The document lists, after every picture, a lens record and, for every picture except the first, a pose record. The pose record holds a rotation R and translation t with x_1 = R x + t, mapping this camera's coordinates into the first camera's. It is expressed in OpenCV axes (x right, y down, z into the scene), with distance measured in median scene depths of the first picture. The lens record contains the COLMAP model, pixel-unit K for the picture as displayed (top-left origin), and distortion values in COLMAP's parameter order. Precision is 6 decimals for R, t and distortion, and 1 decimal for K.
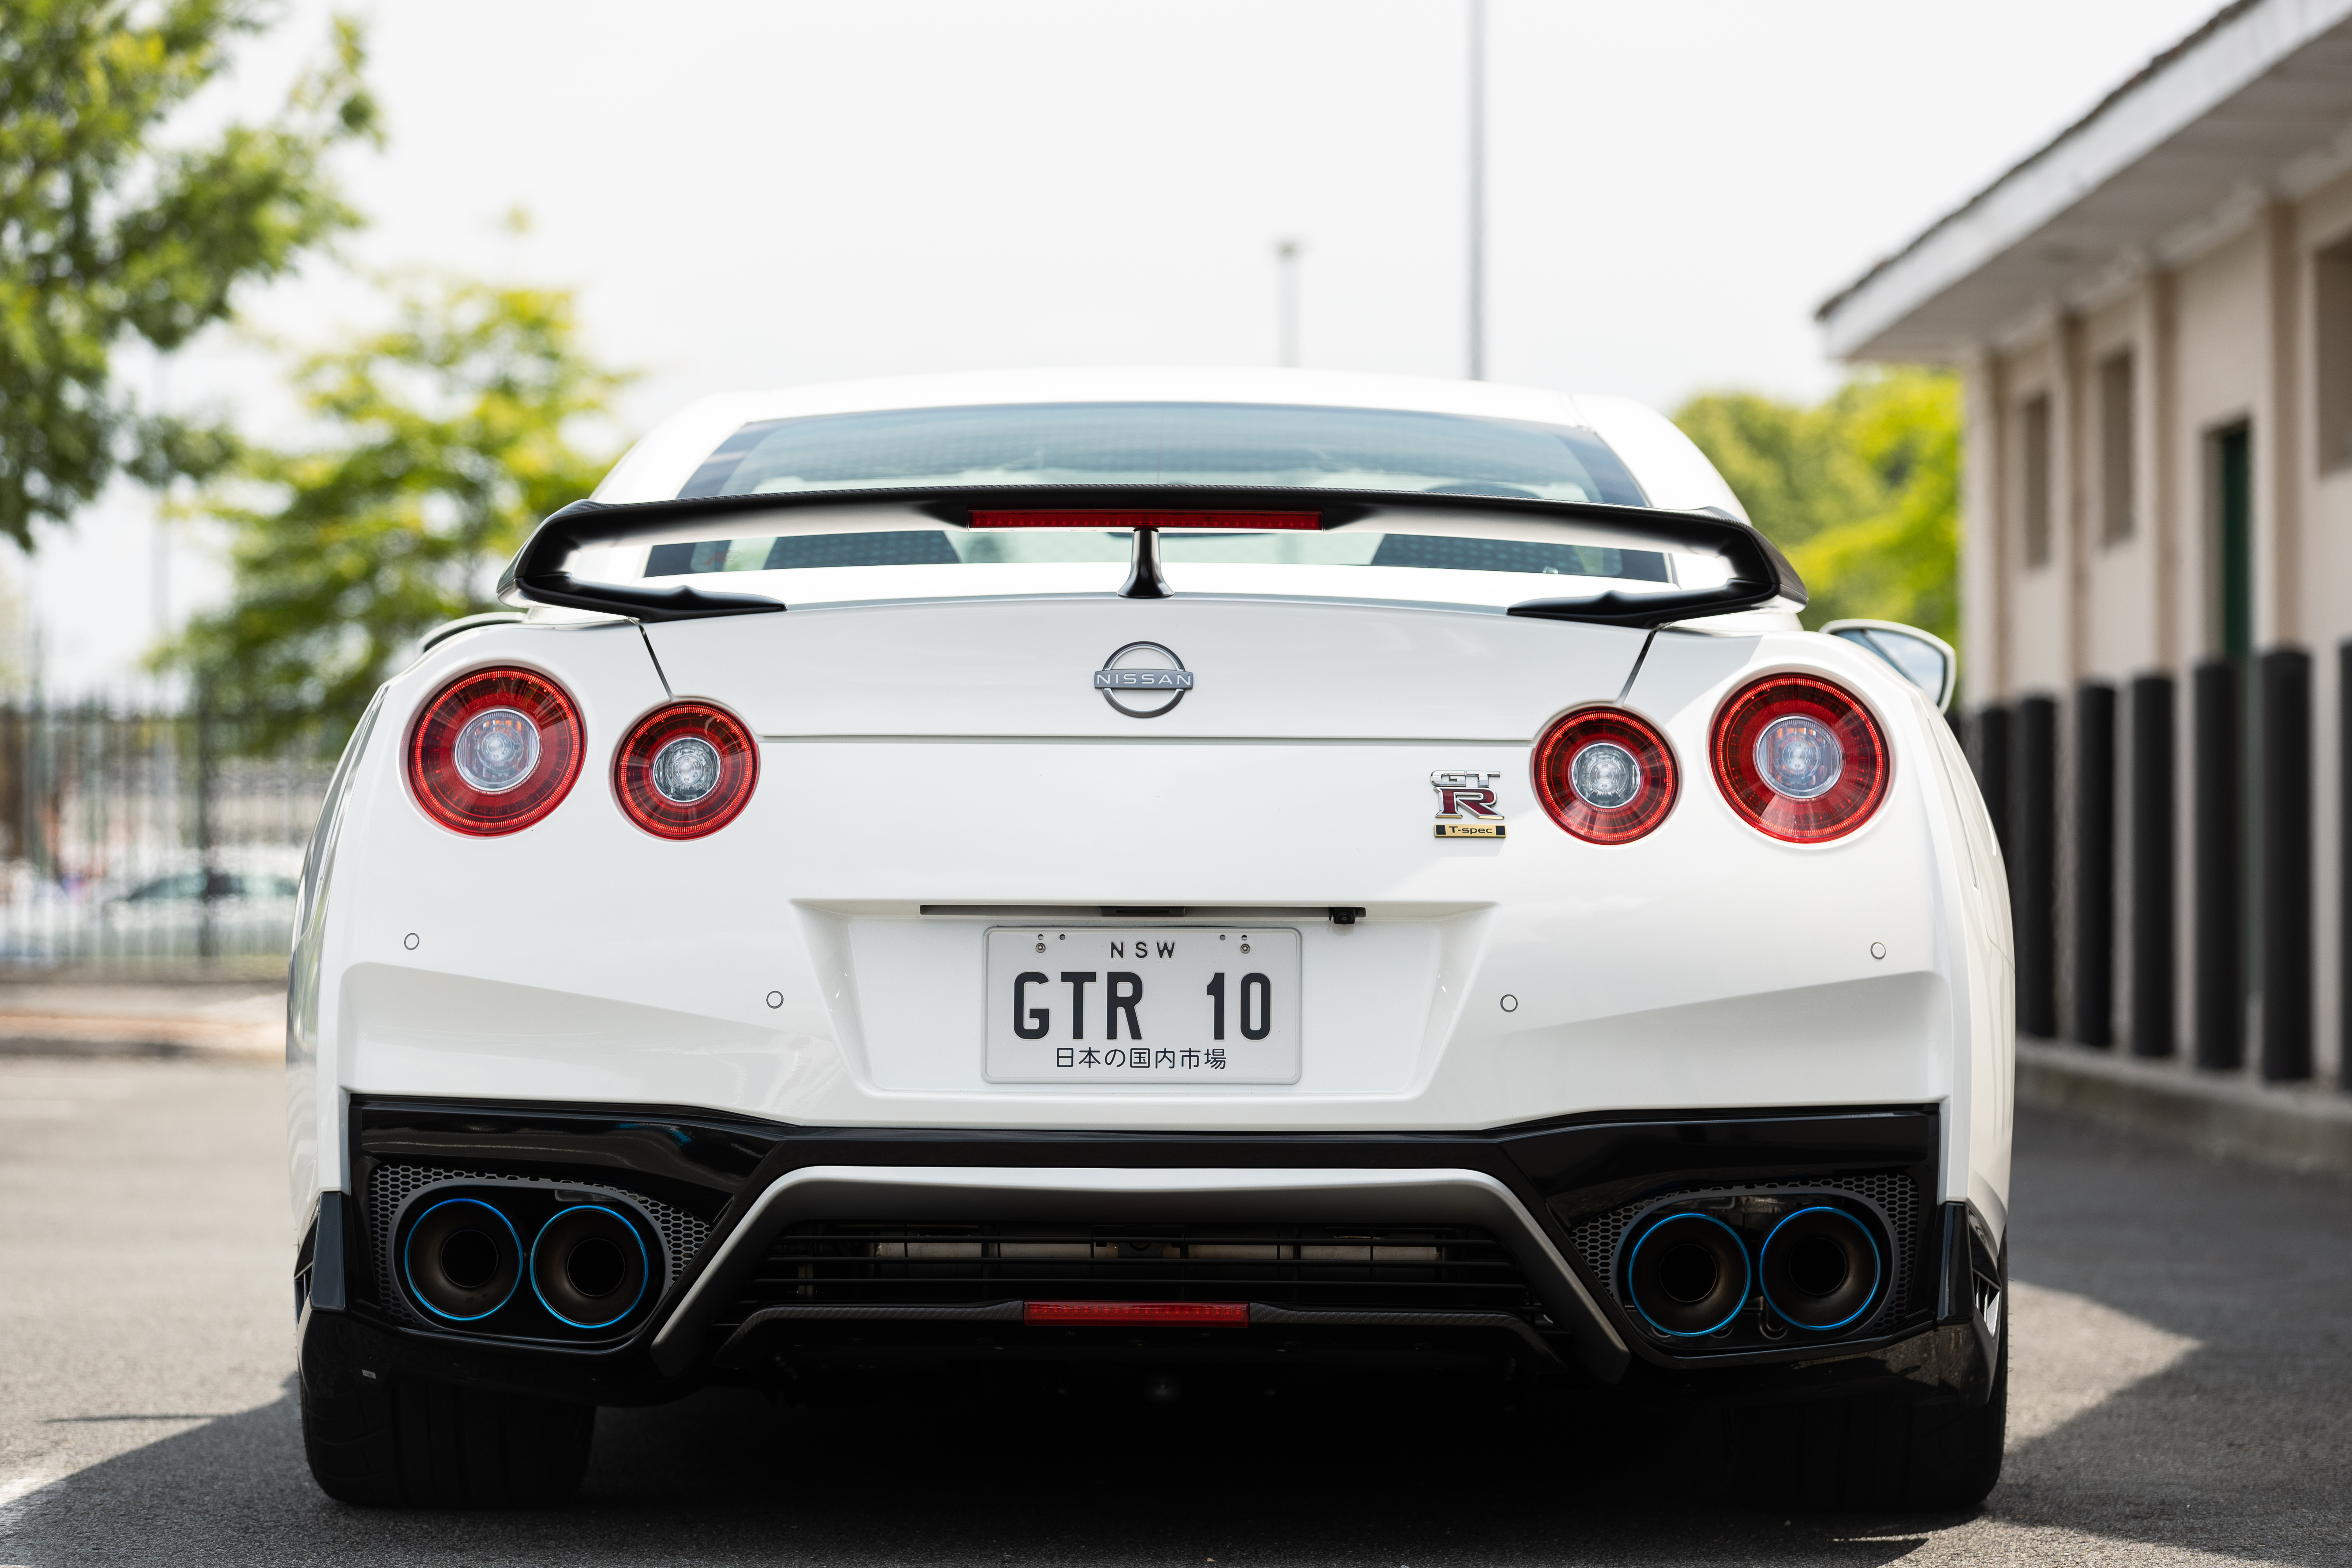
lens RADIAL K [[9005.0, 0, 1176.0], [0, 9005.0, 784.0], [0, 0, 1]] dist [0.265991, 3.985985]
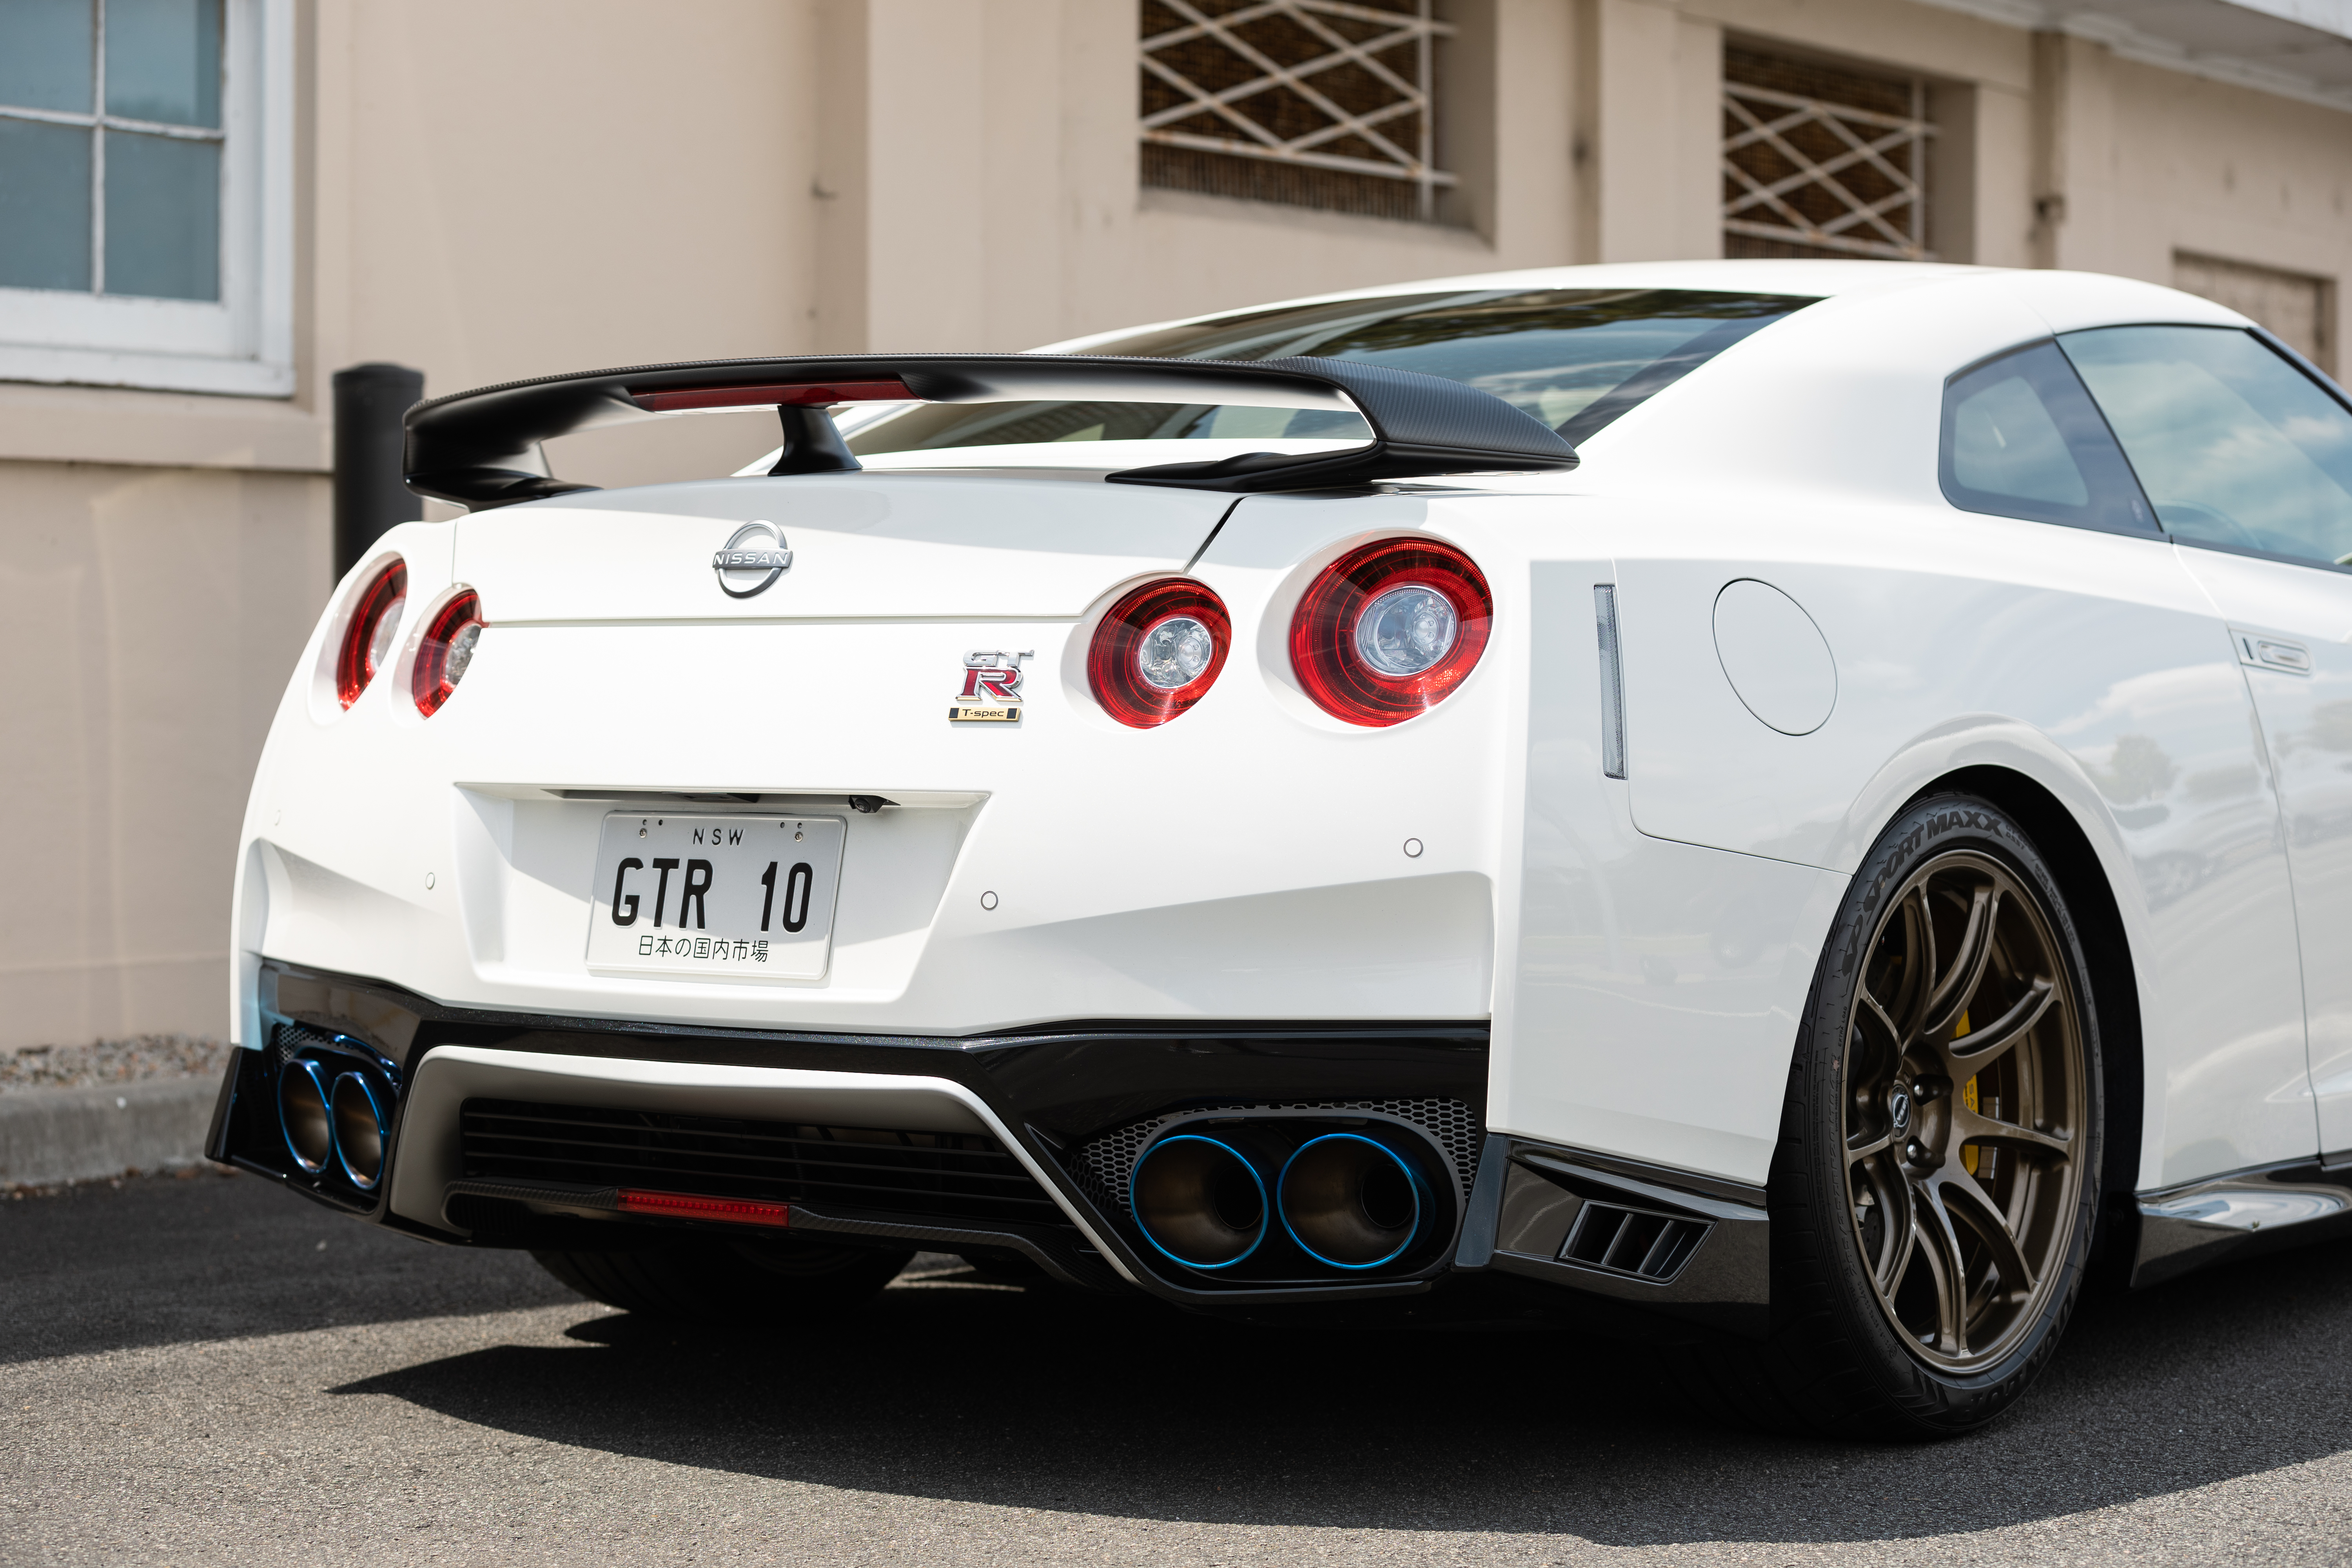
lens RADIAL K [[4894.9, 0, 1176.0], [0, 4894.9, 784.0], [0, 0, 1]] dist [-0.135666, 0.598317]
pose [[0.785254, 0.008628, -0.619114, 0.358863], [0.010333, 0.999581, 0.027035, -0.001053], [0.619088, -0.027626, 0.784836, 0.609867]]
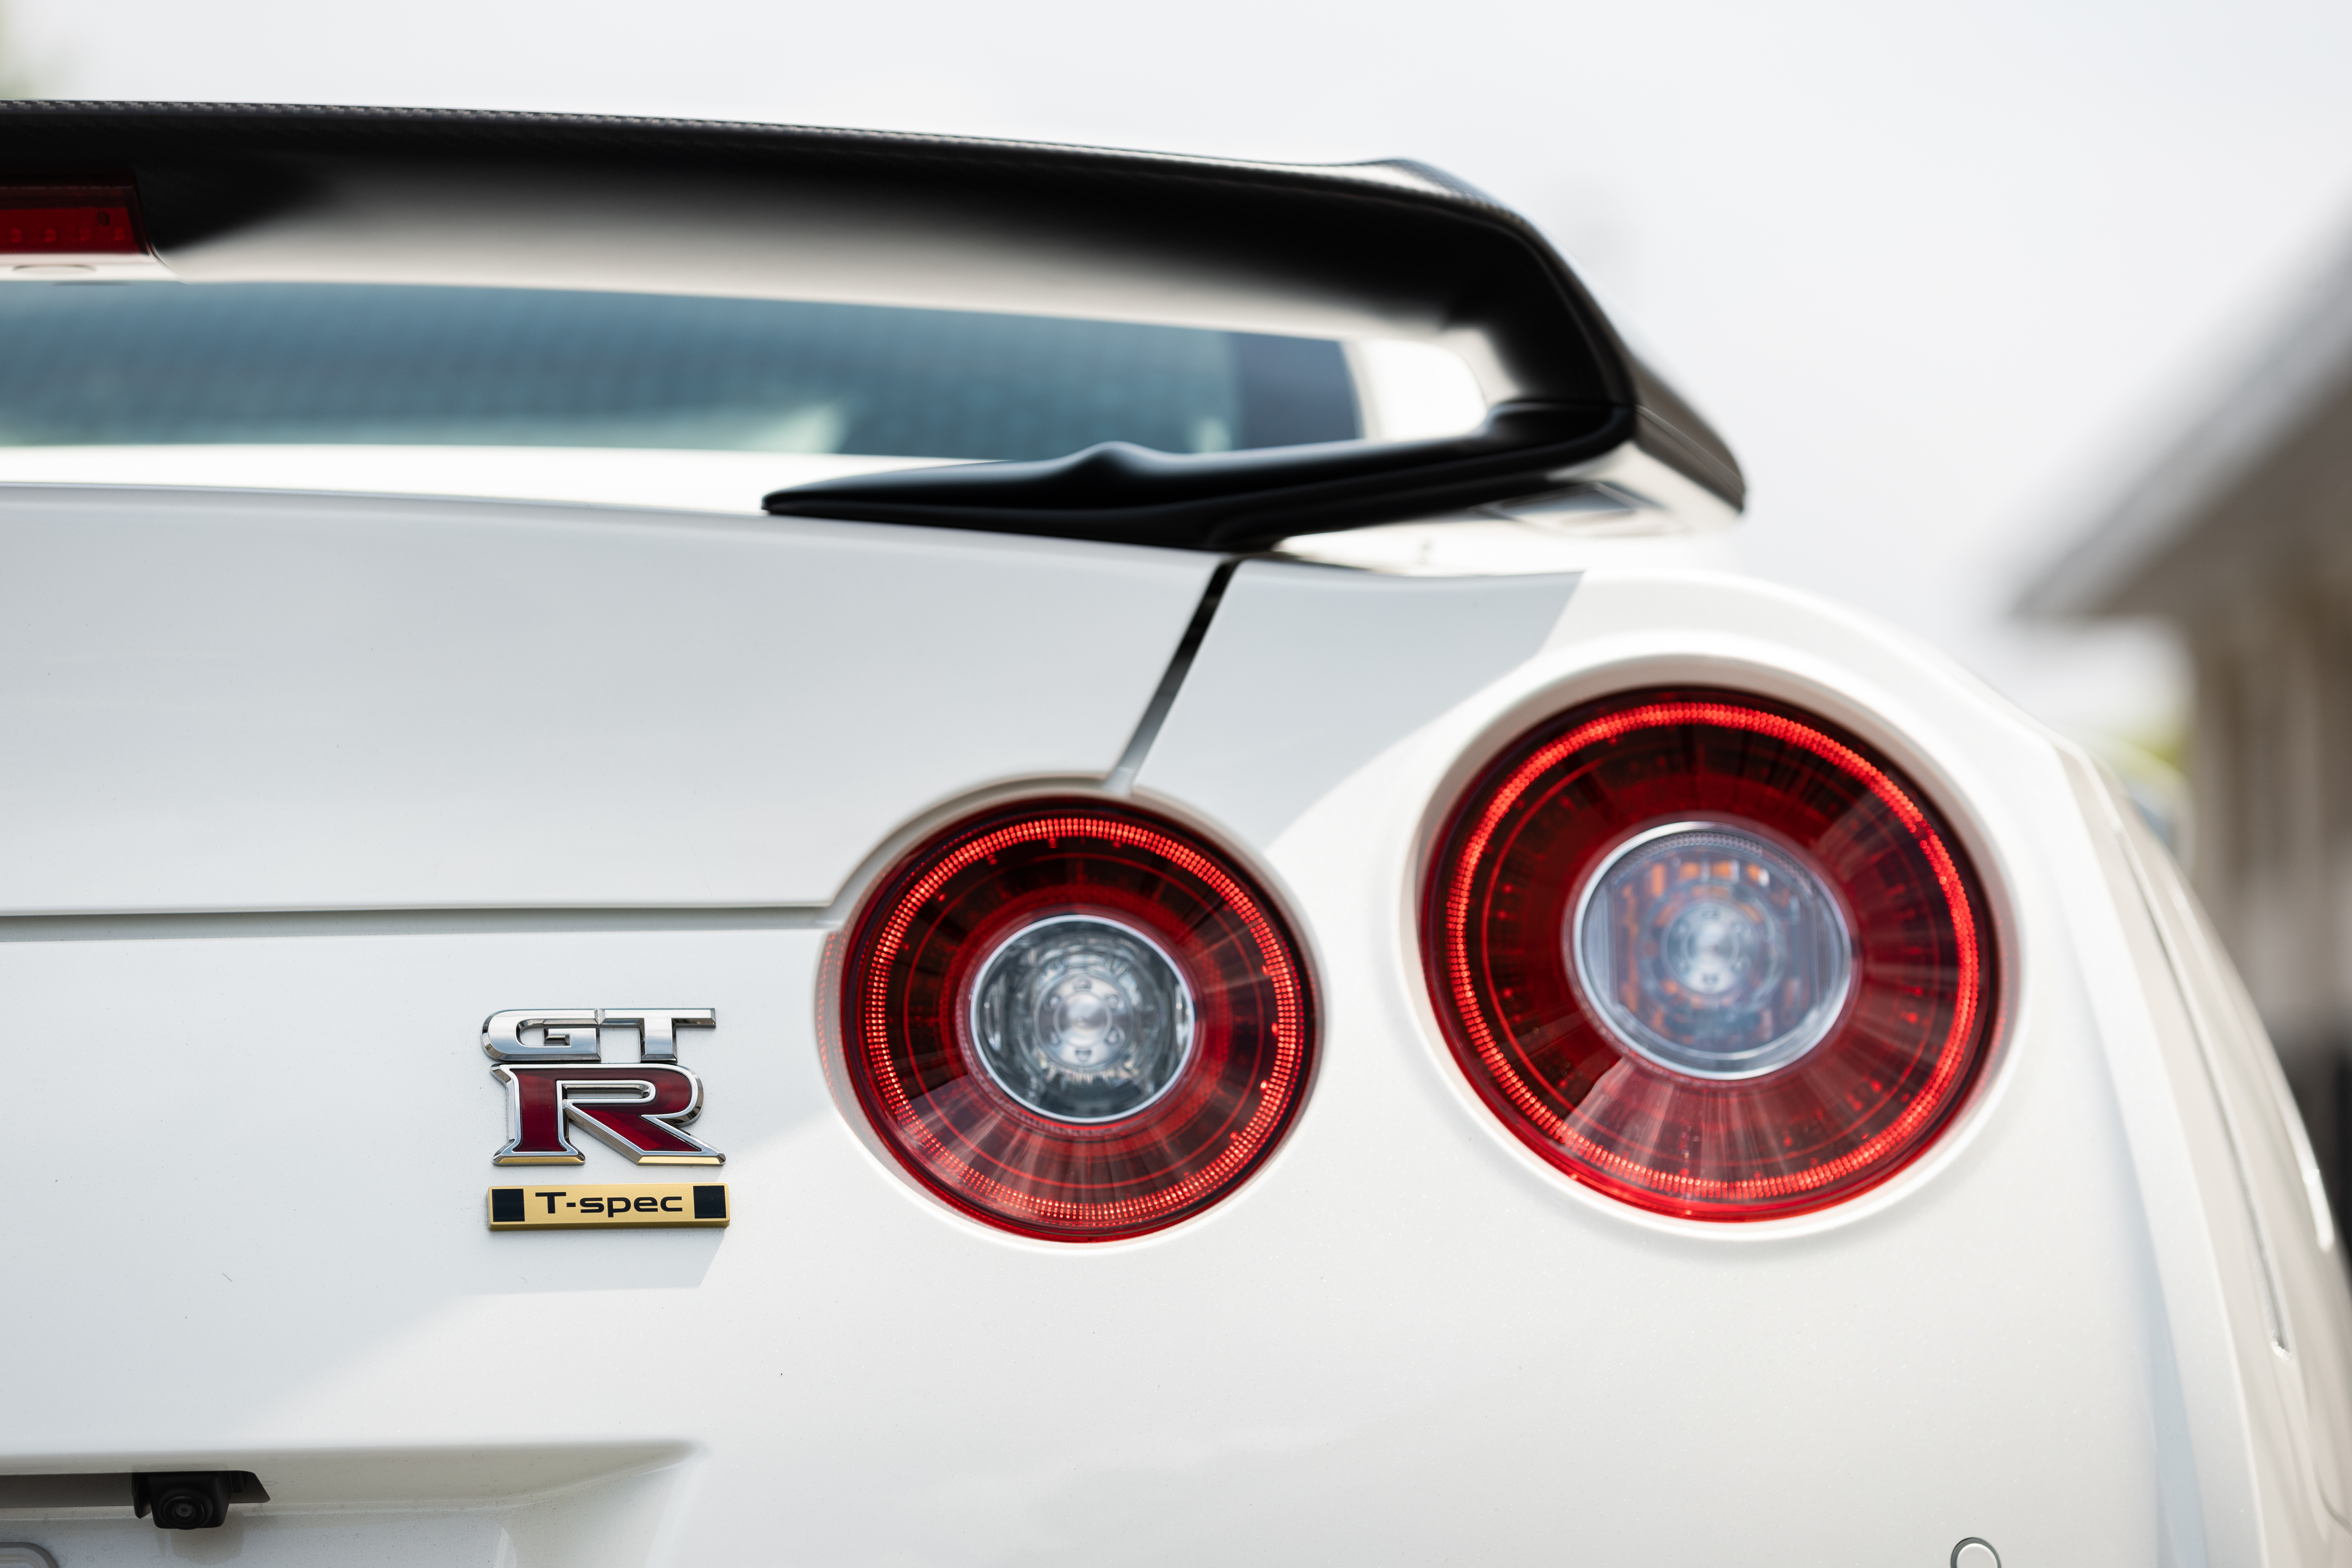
lens RADIAL K [[8980.7, 0, 1176.0], [0, 8980.7, 784.0], [0, 0, 1]] dist [-0.011045, -2.835081]
pose [[0.999295, -0.028792, -0.024091, 0.058845], [0.027501, 0.998253, -0.052286, 0.007283], [0.025554, 0.051586, 0.998342, 0.693835]]
